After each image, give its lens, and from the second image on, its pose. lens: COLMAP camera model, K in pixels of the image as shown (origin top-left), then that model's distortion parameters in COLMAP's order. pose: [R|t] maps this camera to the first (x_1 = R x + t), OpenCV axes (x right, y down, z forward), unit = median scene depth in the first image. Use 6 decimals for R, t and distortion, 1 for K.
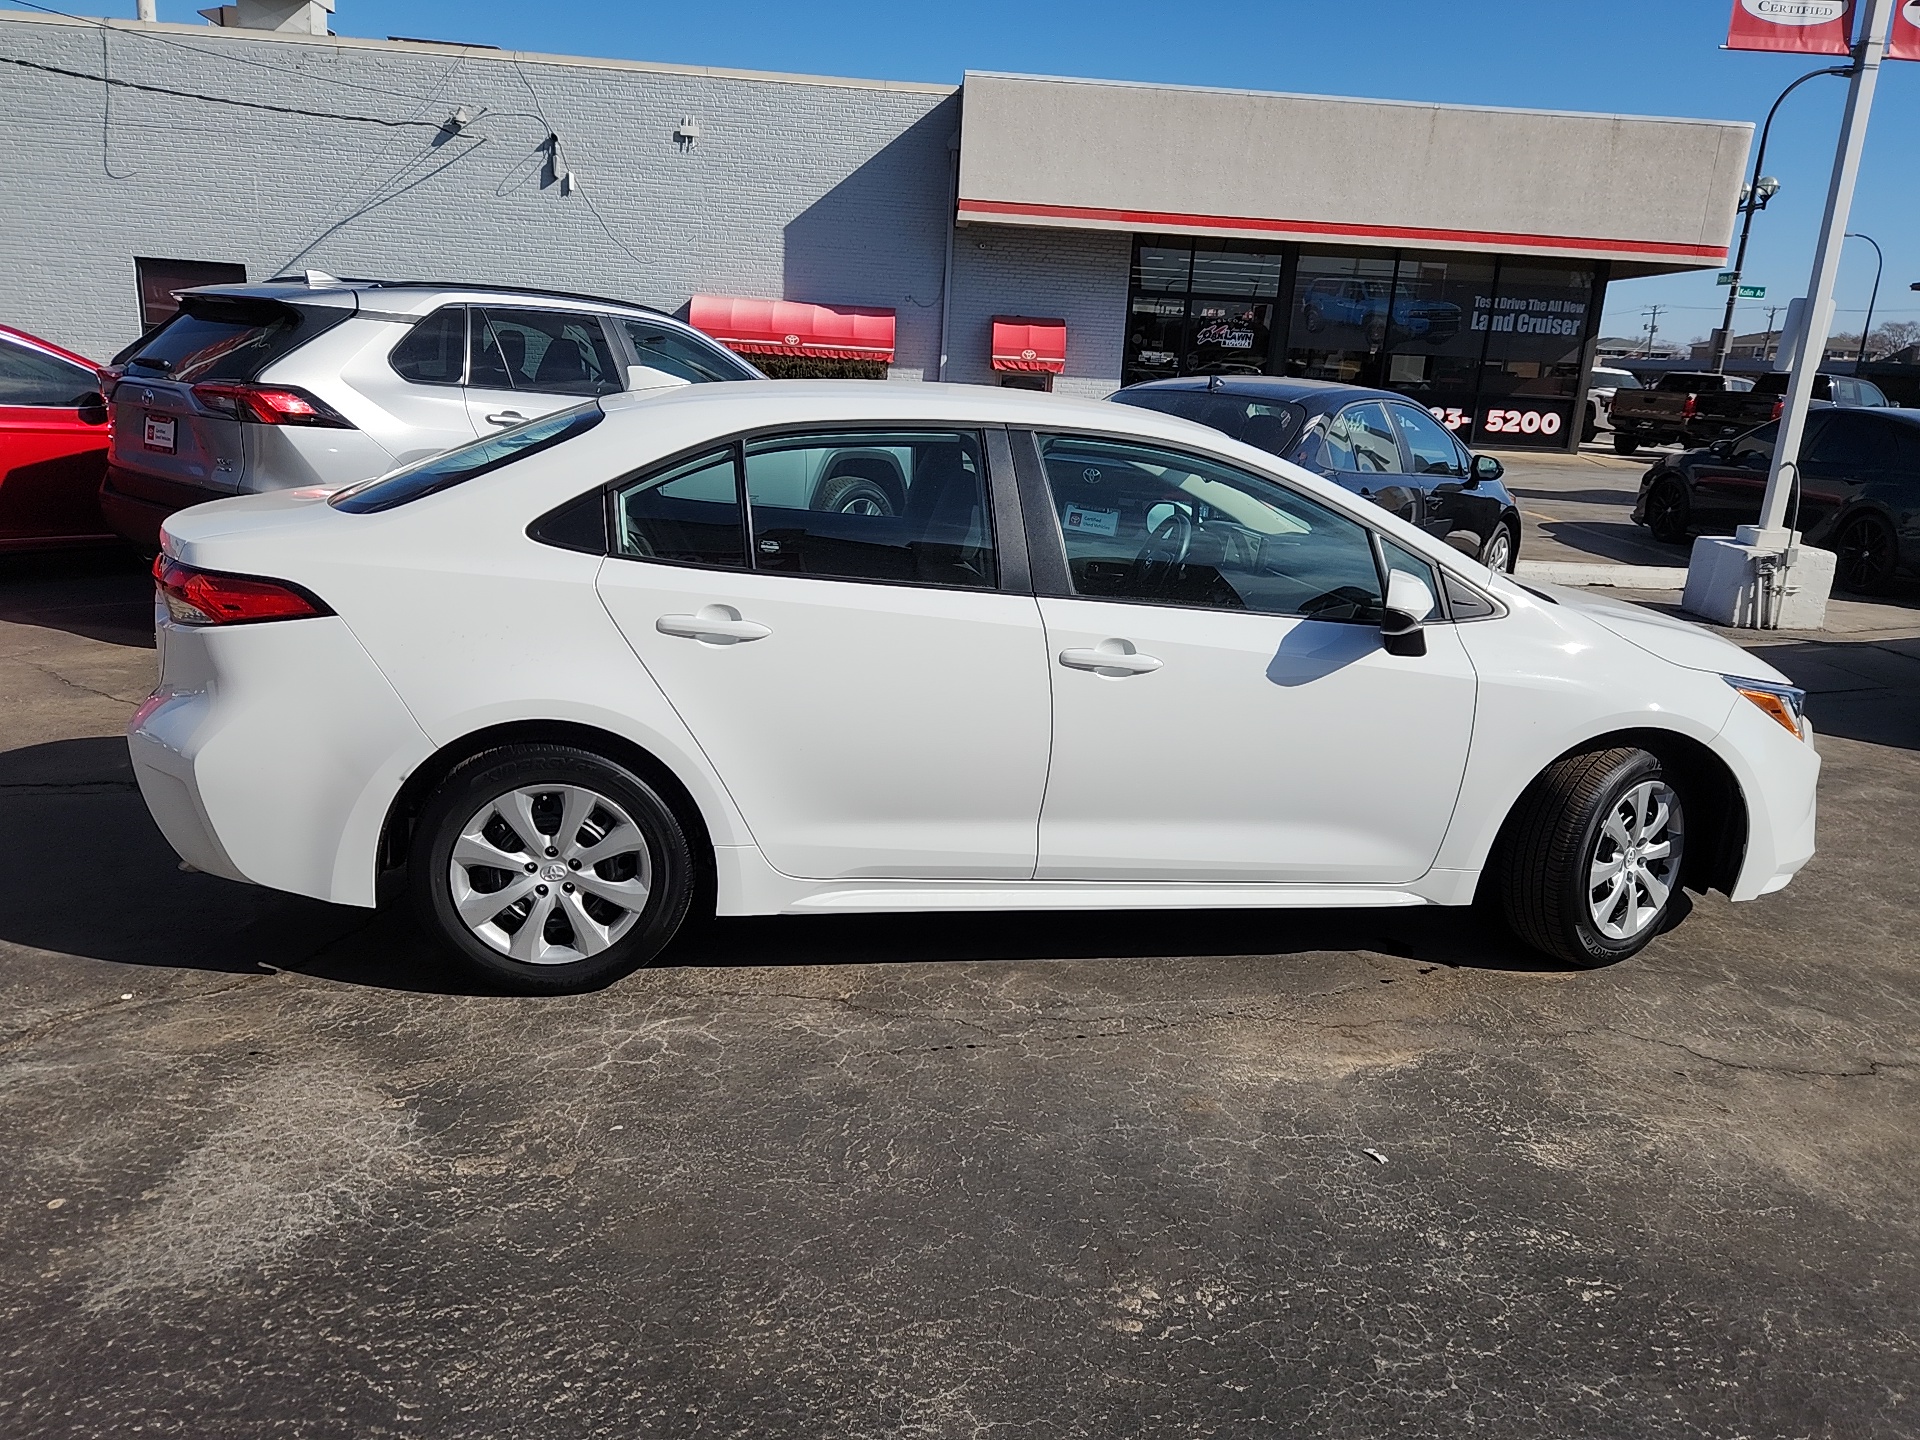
lens RADIAL K [[1386.7, 0, 1010.2], [0, 1386.7, 711.6], [0, 0, 1]] dist [0.069794, -0.066125]
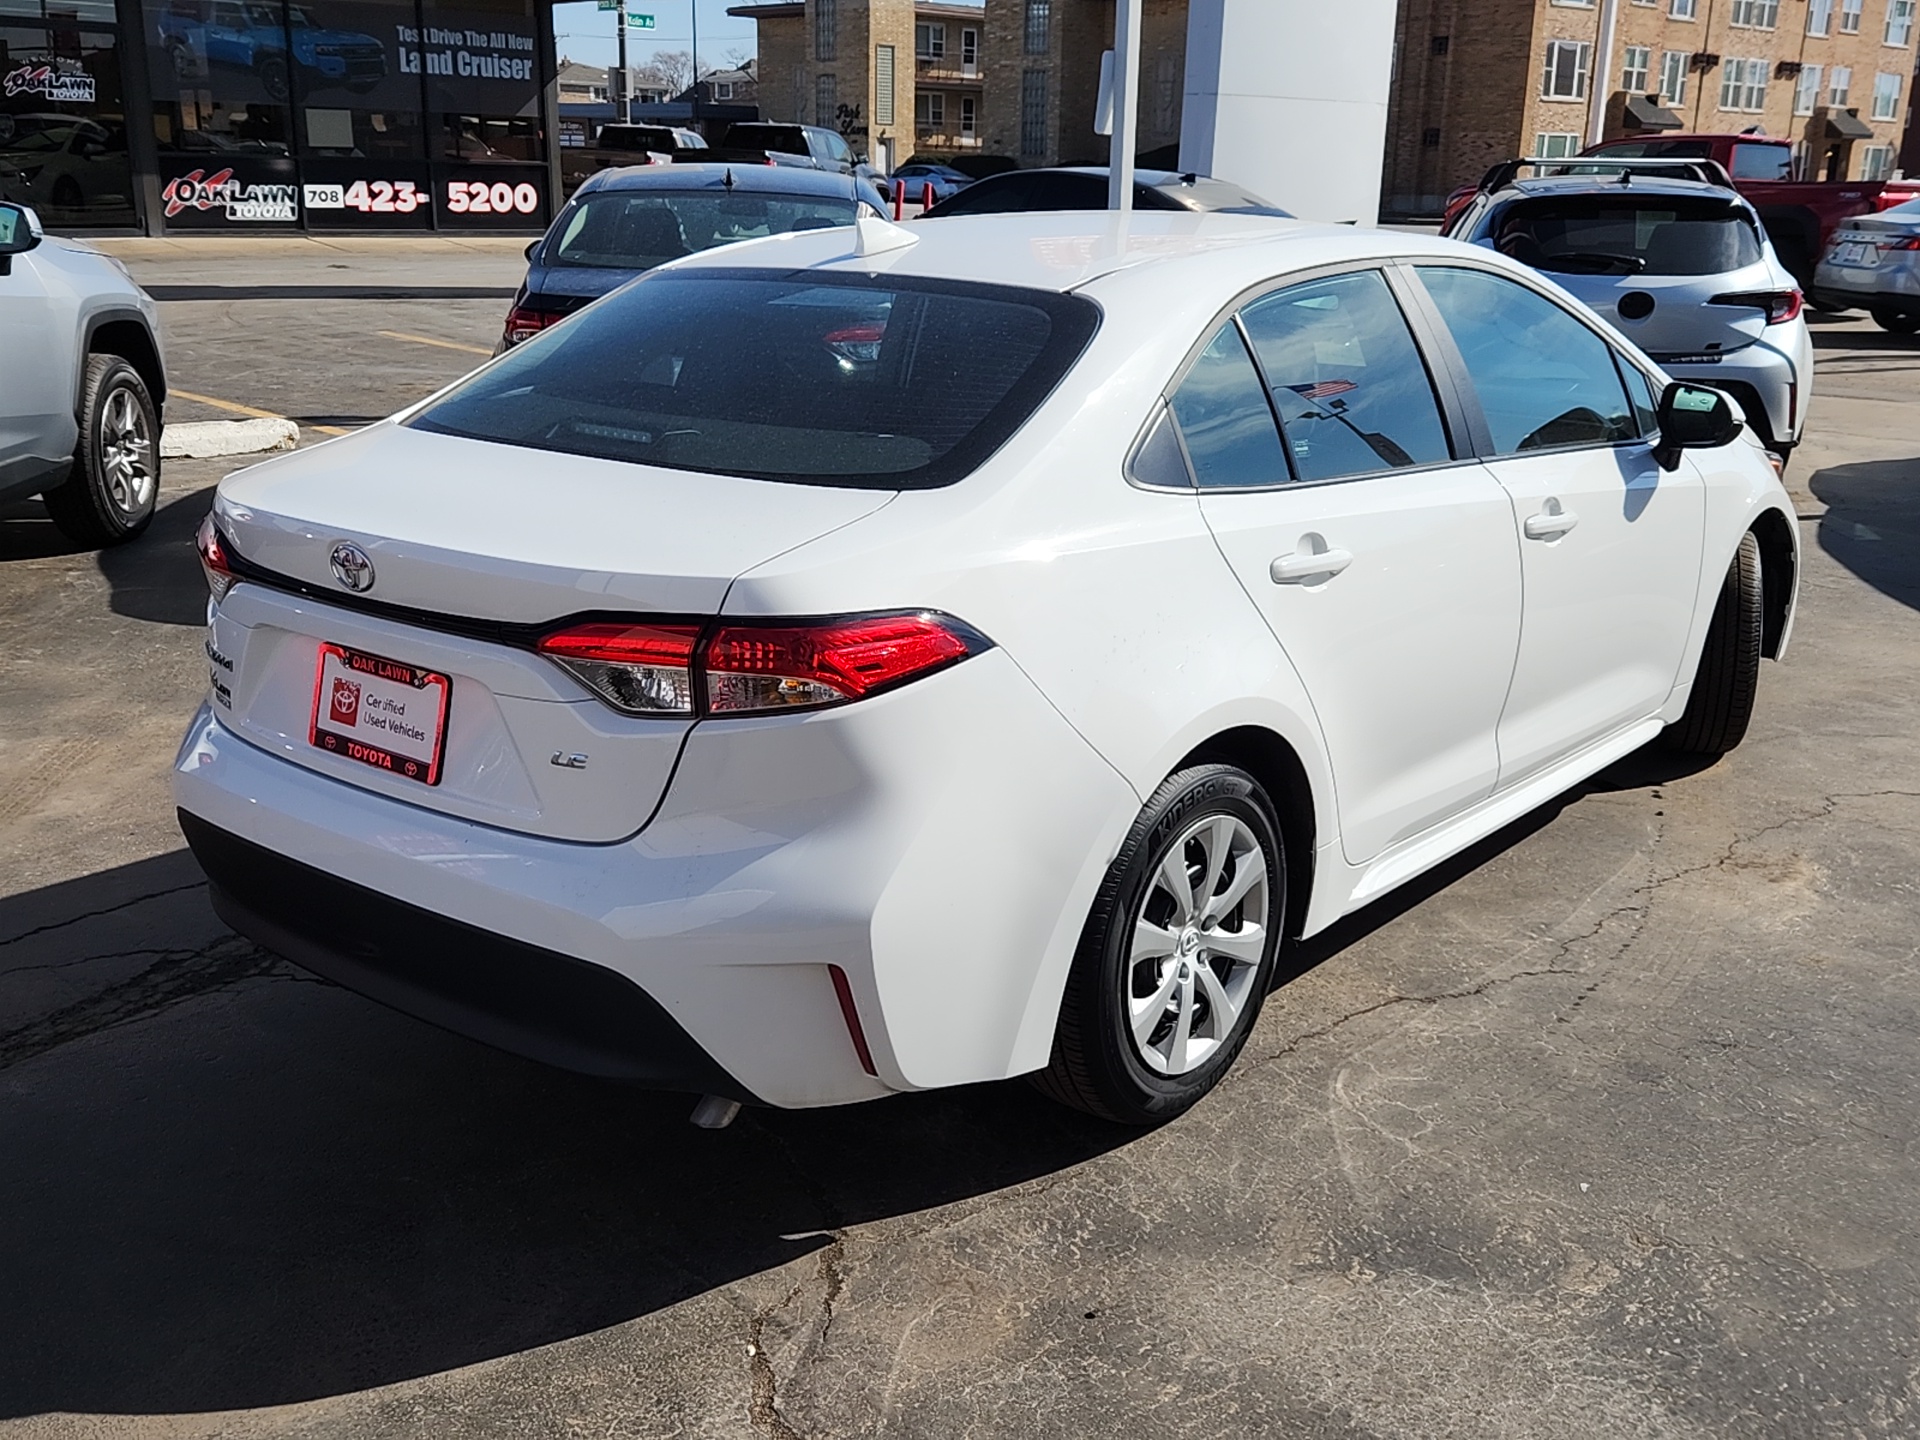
lens RADIAL K [[1868.2, 0, 960.0], [0, 1868.2, 720.0], [0, 0, 1]] dist [0.105712, -0.123723]
pose [[0.759664, -0.226180, 0.609715, -0.896456], [0.183842, 0.974016, 0.132265, -0.133055], [-0.623788, 0.011614, 0.781507, 0.292295]]
